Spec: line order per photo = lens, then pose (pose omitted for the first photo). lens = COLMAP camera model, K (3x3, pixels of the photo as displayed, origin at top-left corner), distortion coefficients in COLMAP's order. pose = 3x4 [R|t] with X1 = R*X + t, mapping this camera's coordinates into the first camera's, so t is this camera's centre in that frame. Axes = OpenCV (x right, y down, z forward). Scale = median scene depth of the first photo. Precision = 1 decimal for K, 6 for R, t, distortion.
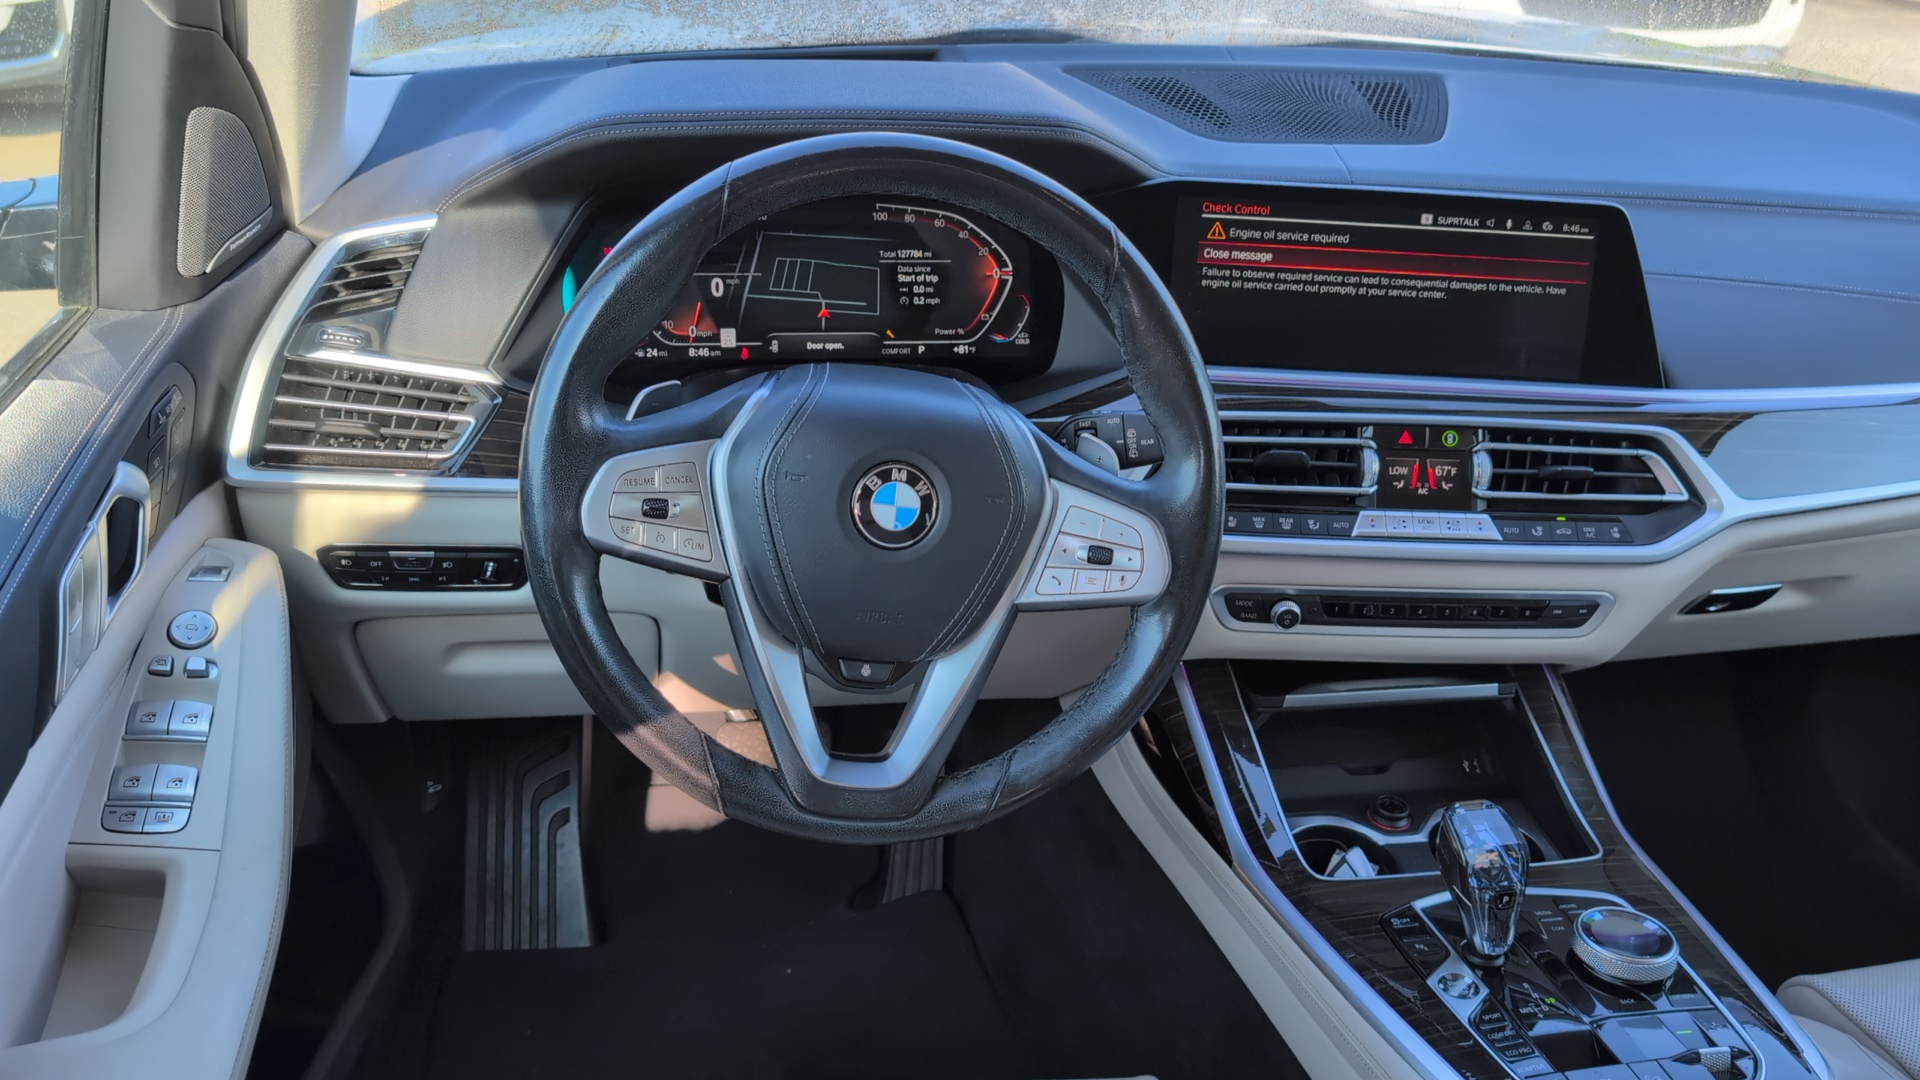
lens RADIAL K [[1627.0, 0, 959.1], [0, 1627.0, 542.9], [0, 0, 1]] dist [0.048248, -0.076596]
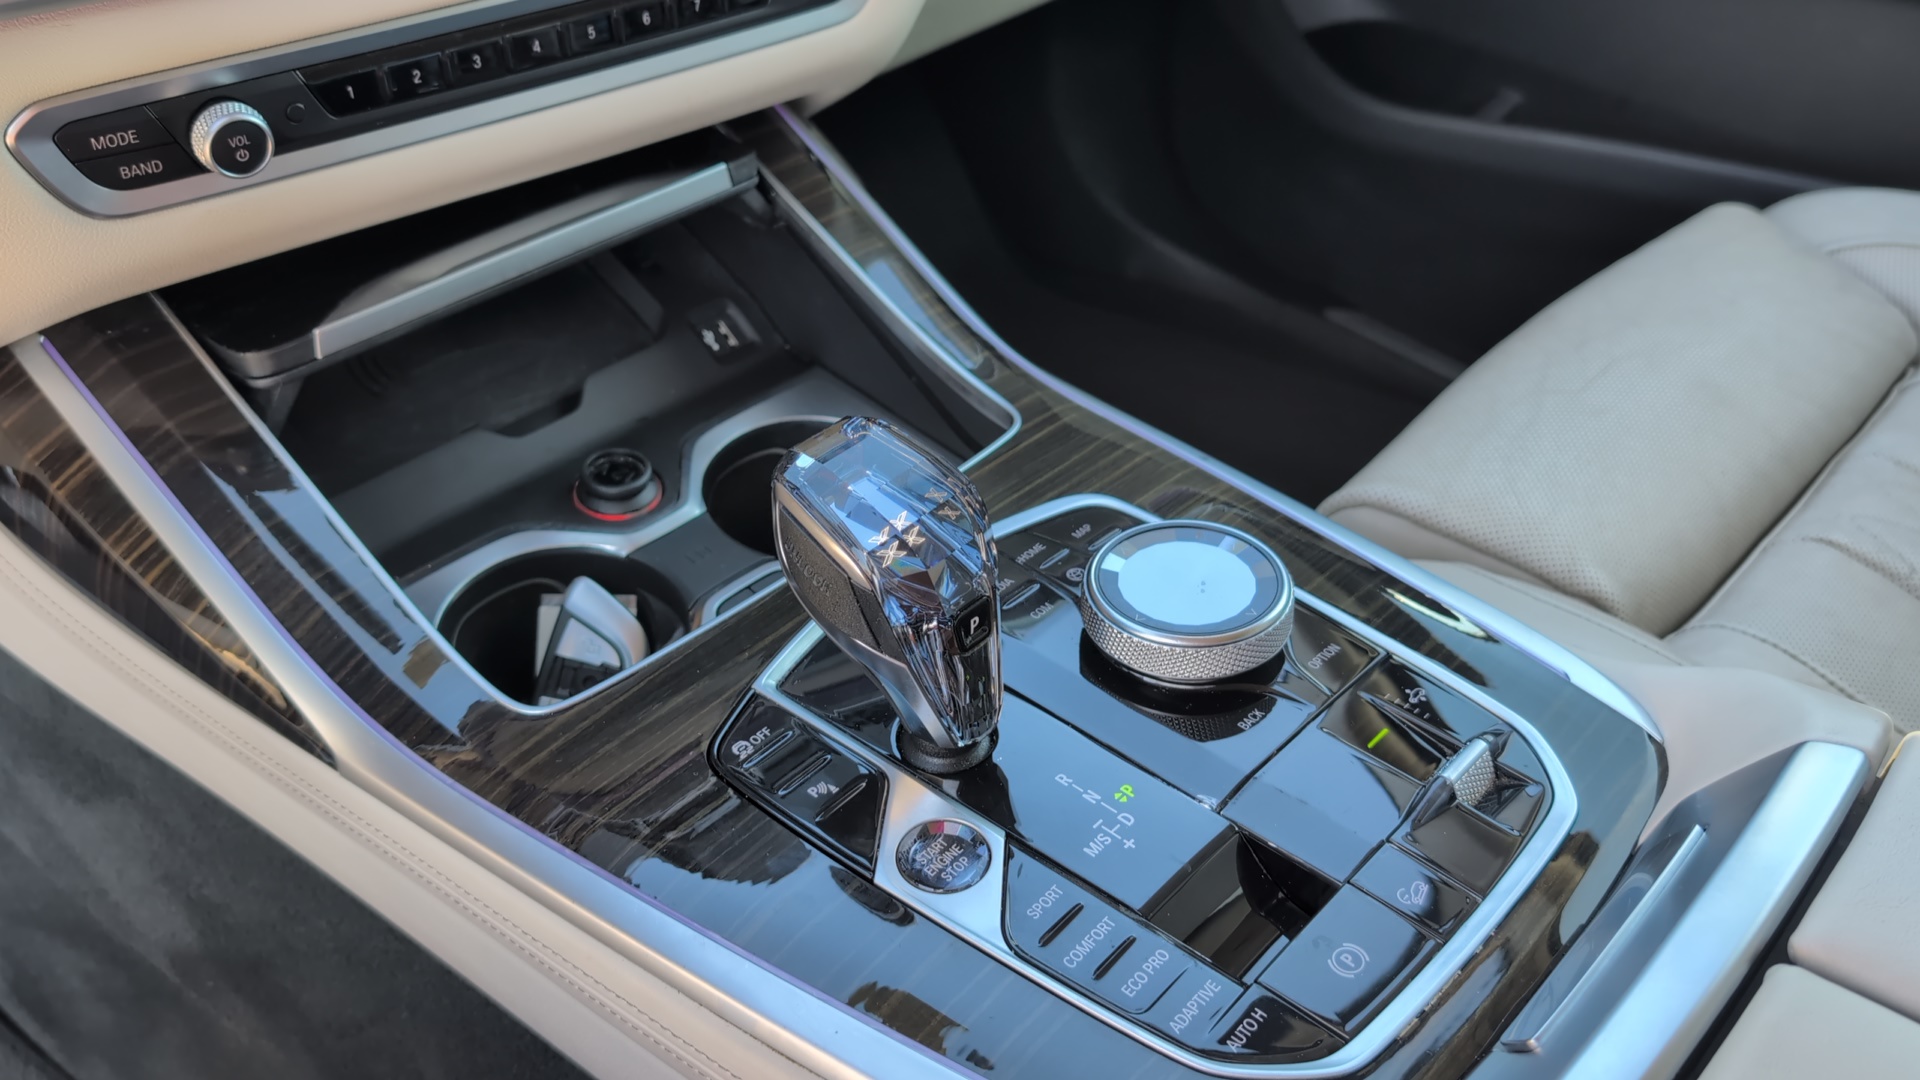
lens RADIAL K [[1627.0, 0, 950.4], [0, 1627.0, 539.0], [0, 0, 1]] dist [0.048248, -0.076596]
pose [[0.812358, -0.387988, 0.435361, 0.130751], [0.263170, 0.910123, 0.320029, 0.051311], [-0.520399, -0.145404, 0.841453, 0.555474]]
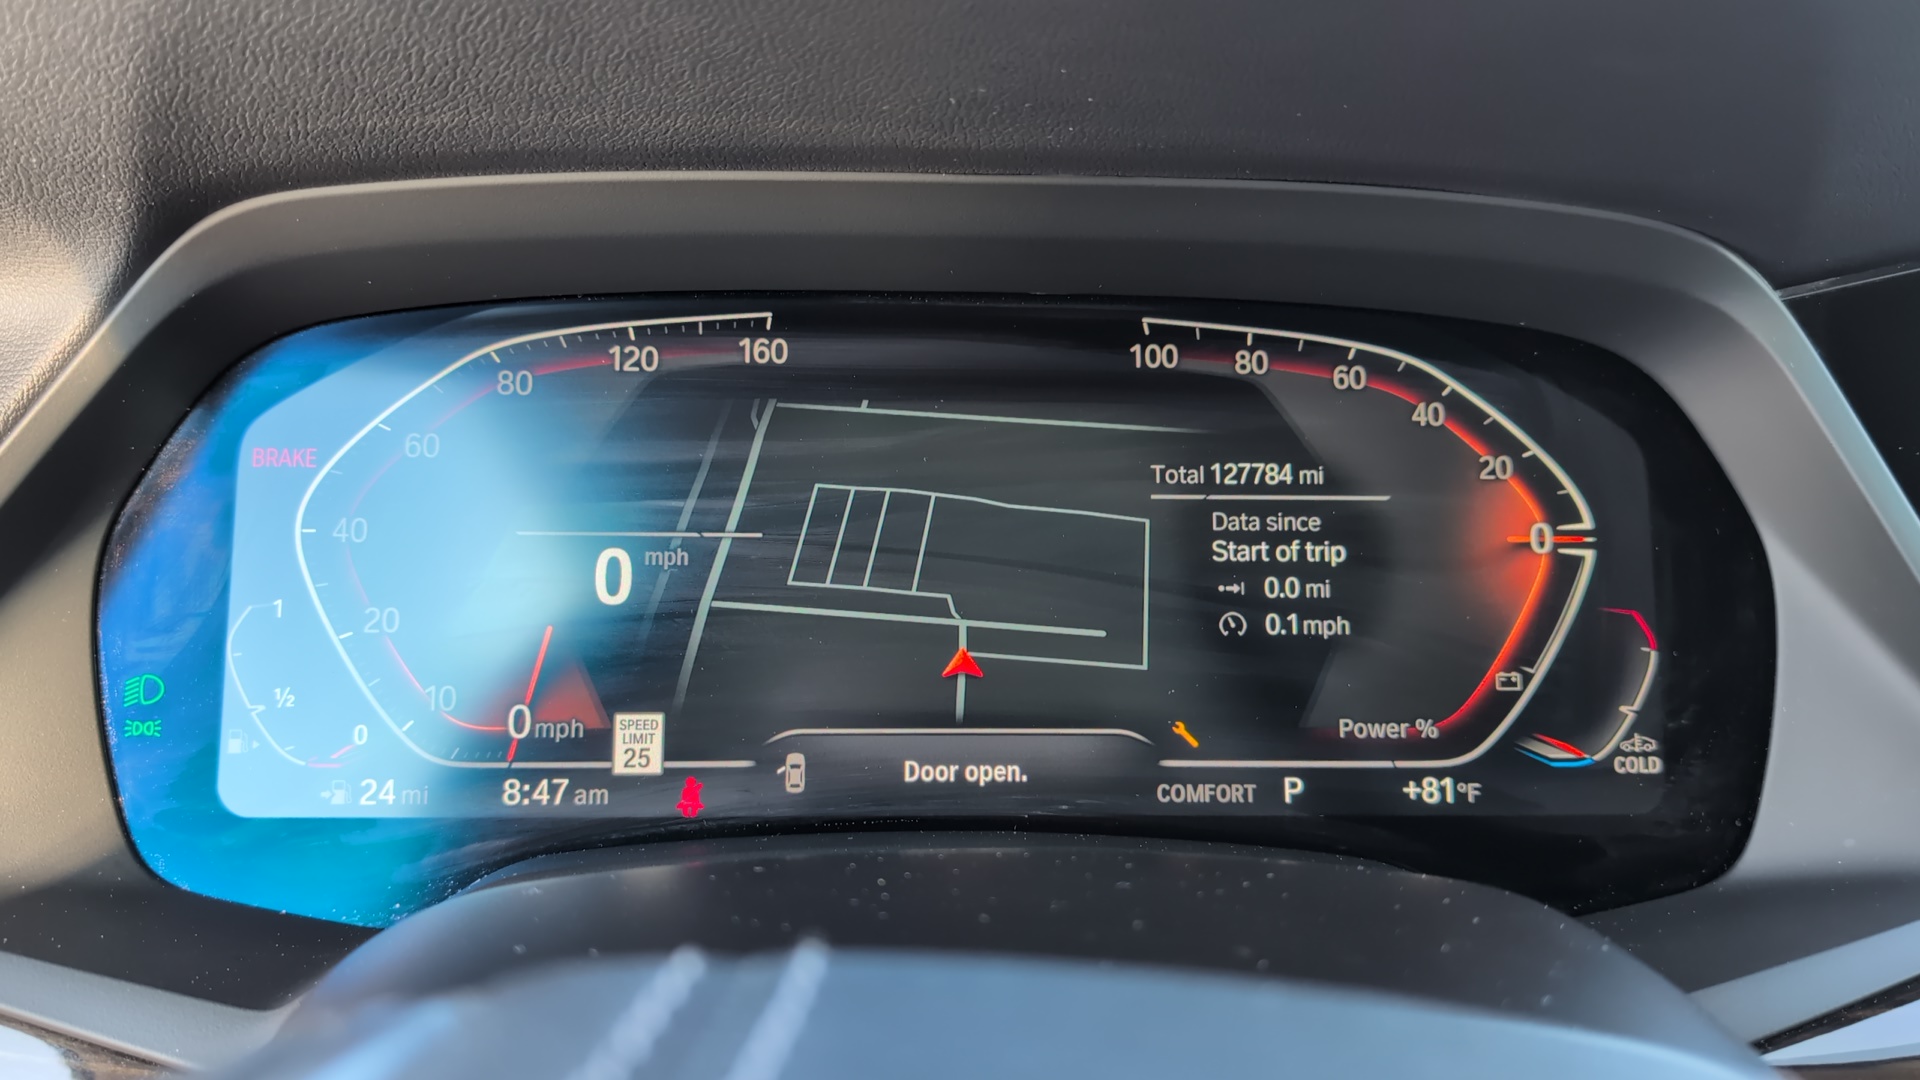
lens RADIAL K [[1627.0, 0, 979.6], [0, 1627.0, 554.3], [0, 0, 1]] dist [0.048248, -0.076596]
pose [[0.991068, -0.005282, -0.133254, -0.040139], [-0.026497, 0.971494, -0.235577, -0.089560], [0.130700, 0.237004, 0.962677, 0.702777]]
